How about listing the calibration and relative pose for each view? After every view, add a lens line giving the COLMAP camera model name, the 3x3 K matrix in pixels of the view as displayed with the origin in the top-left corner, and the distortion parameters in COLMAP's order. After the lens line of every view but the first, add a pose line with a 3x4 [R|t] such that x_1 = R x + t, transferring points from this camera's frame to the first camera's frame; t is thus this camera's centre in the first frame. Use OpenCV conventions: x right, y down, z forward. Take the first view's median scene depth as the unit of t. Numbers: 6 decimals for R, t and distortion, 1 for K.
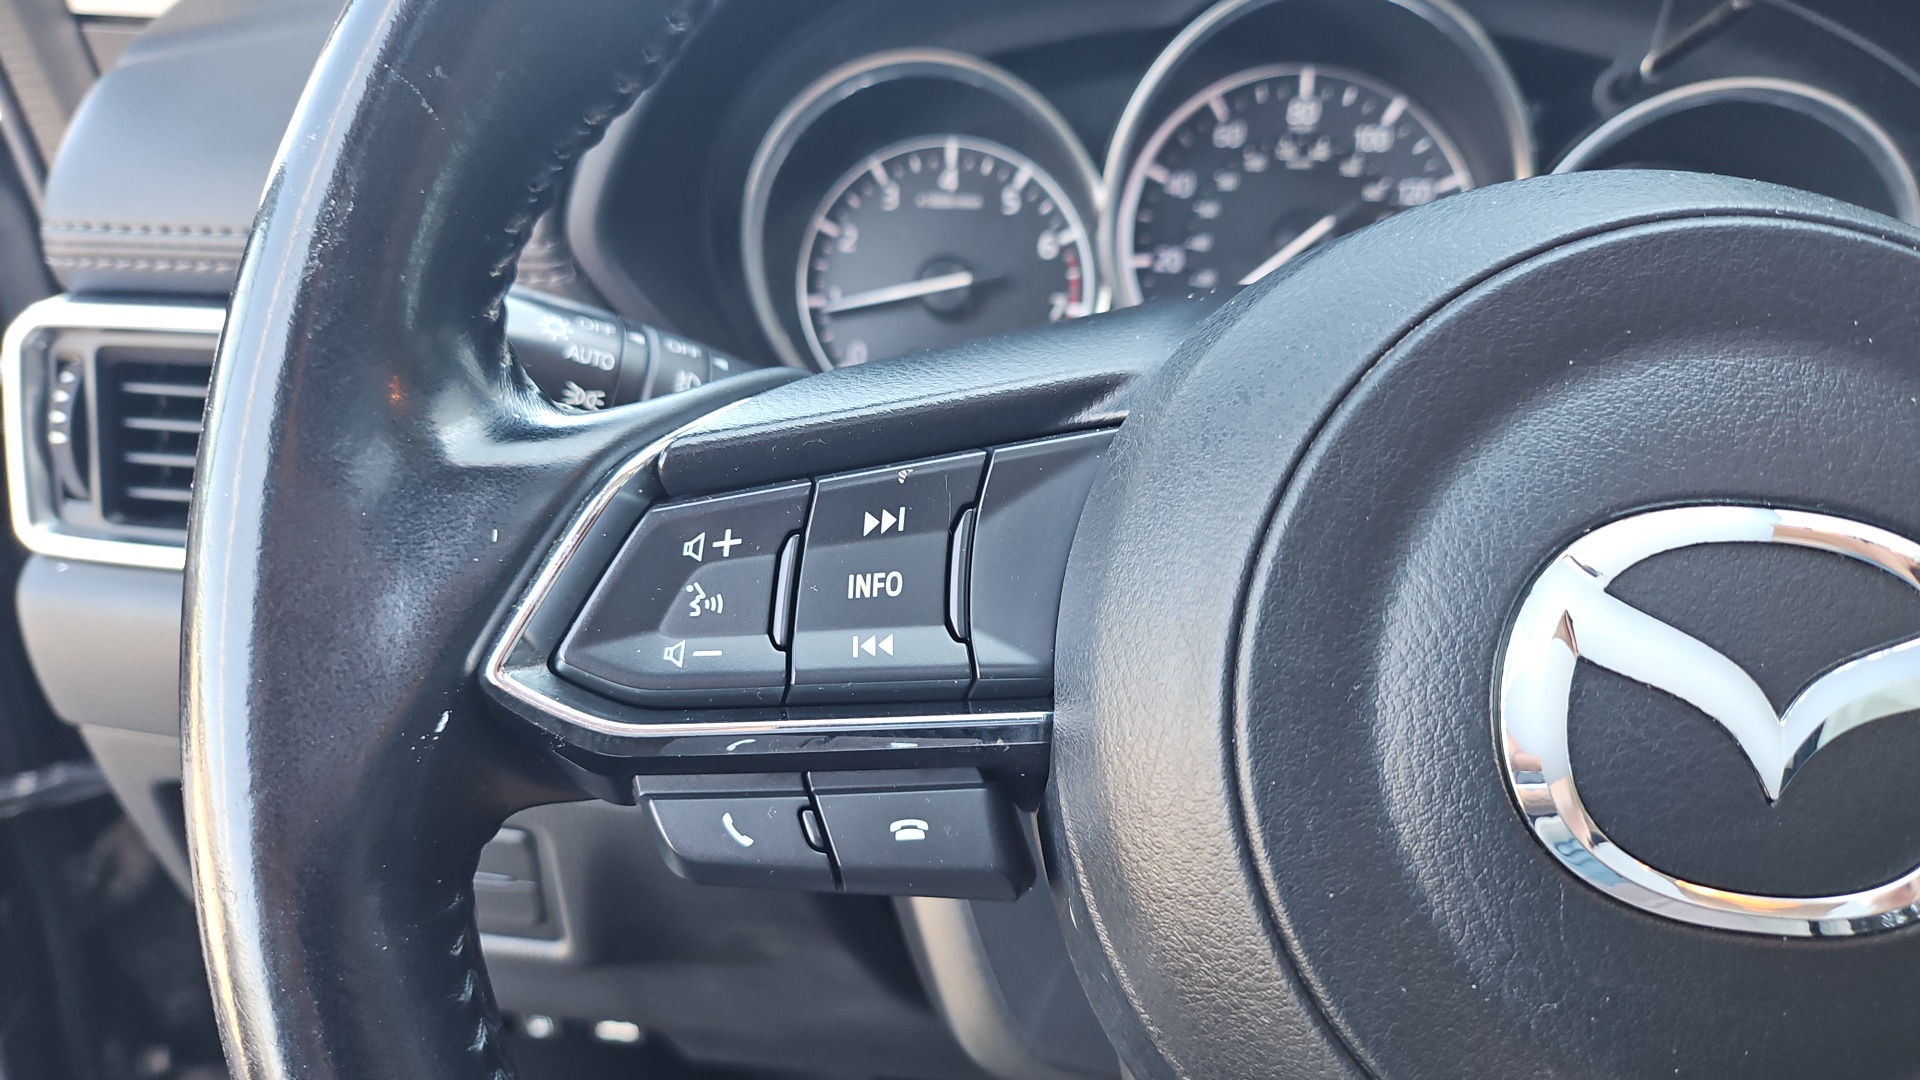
lens RADIAL K [[1408.8, 0, 960.5], [0, 1408.8, 549.0], [0, 0, 1]] dist [0.056874, -0.174918]
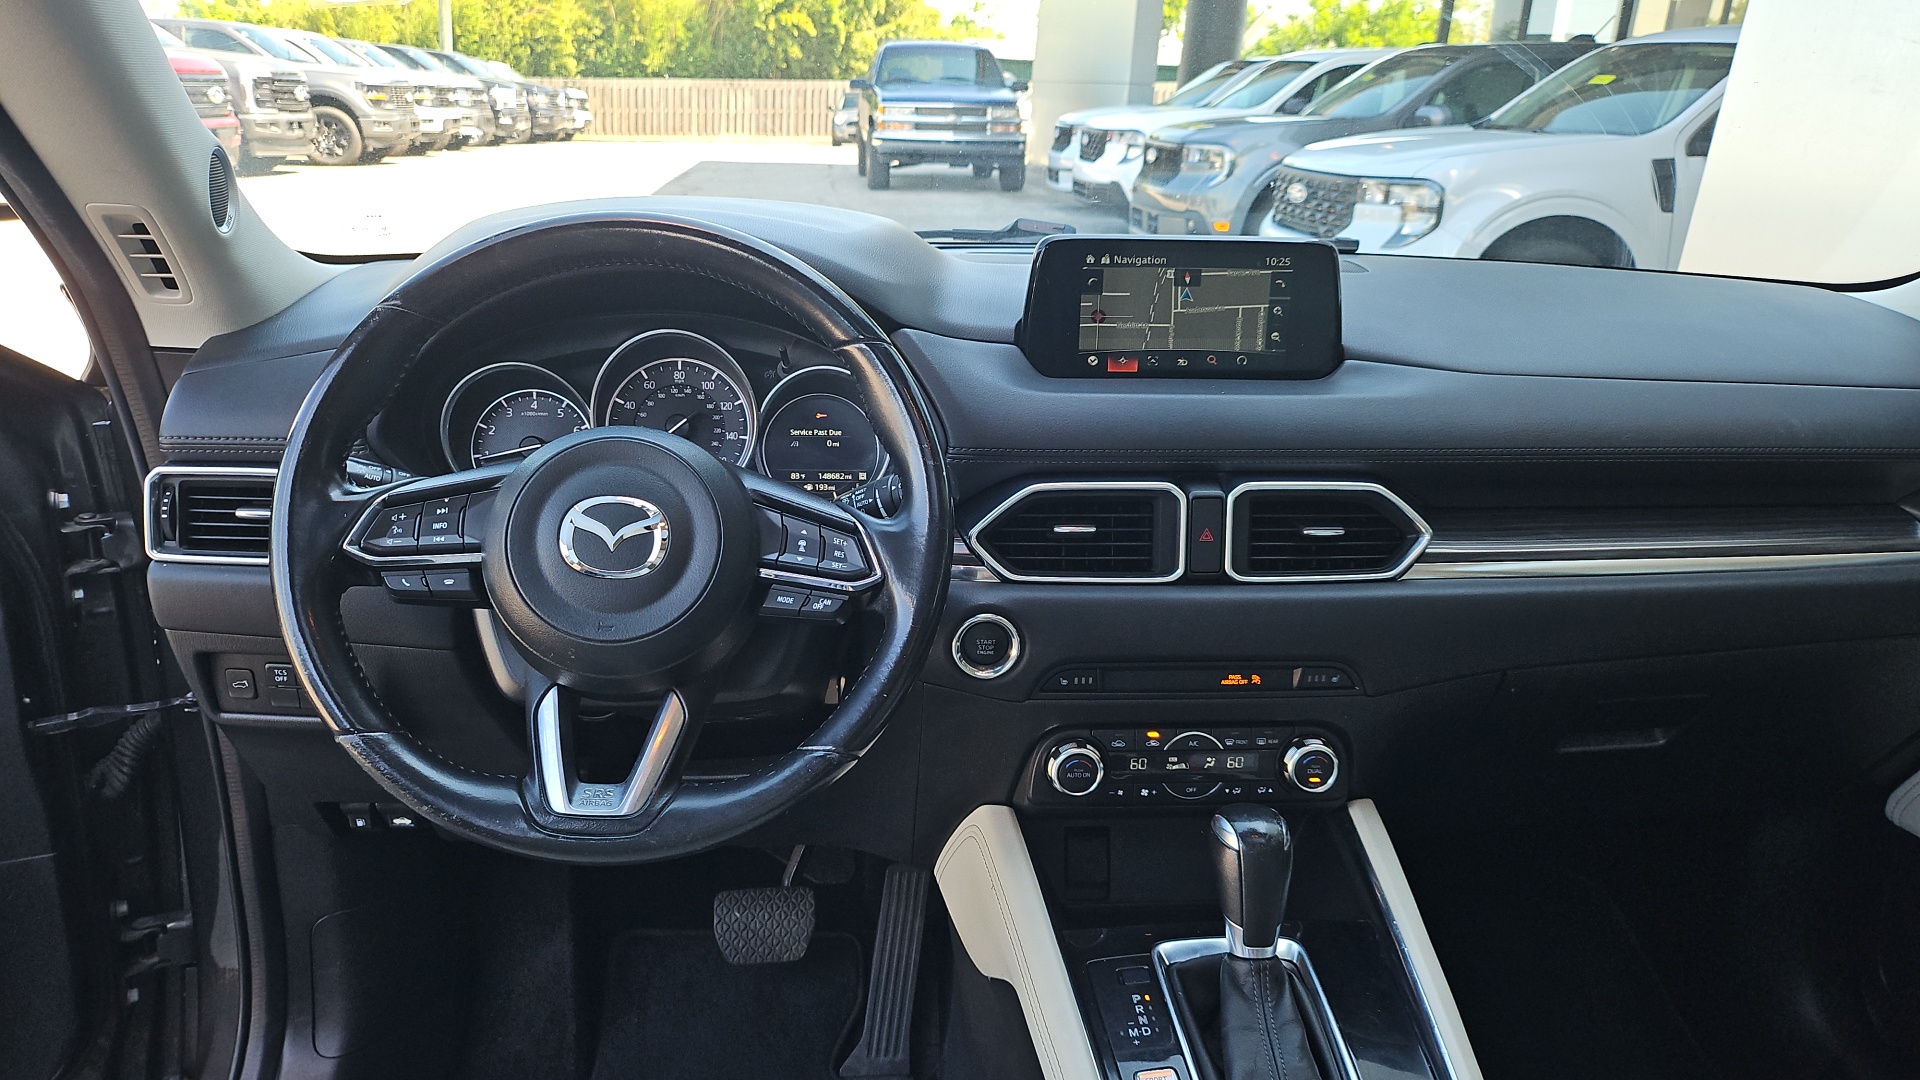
lens RADIAL K [[1375.8, 0, 967.6], [0, 1375.8, 538.1], [0, 0, 1]] dist [0.056990, -0.080600]
pose [[0.991644, -0.038438, 0.123148, 0.951369], [0.050560, 0.994012, -0.096874, 0.520621], [-0.118687, 0.102291, 0.987649, -3.139648]]
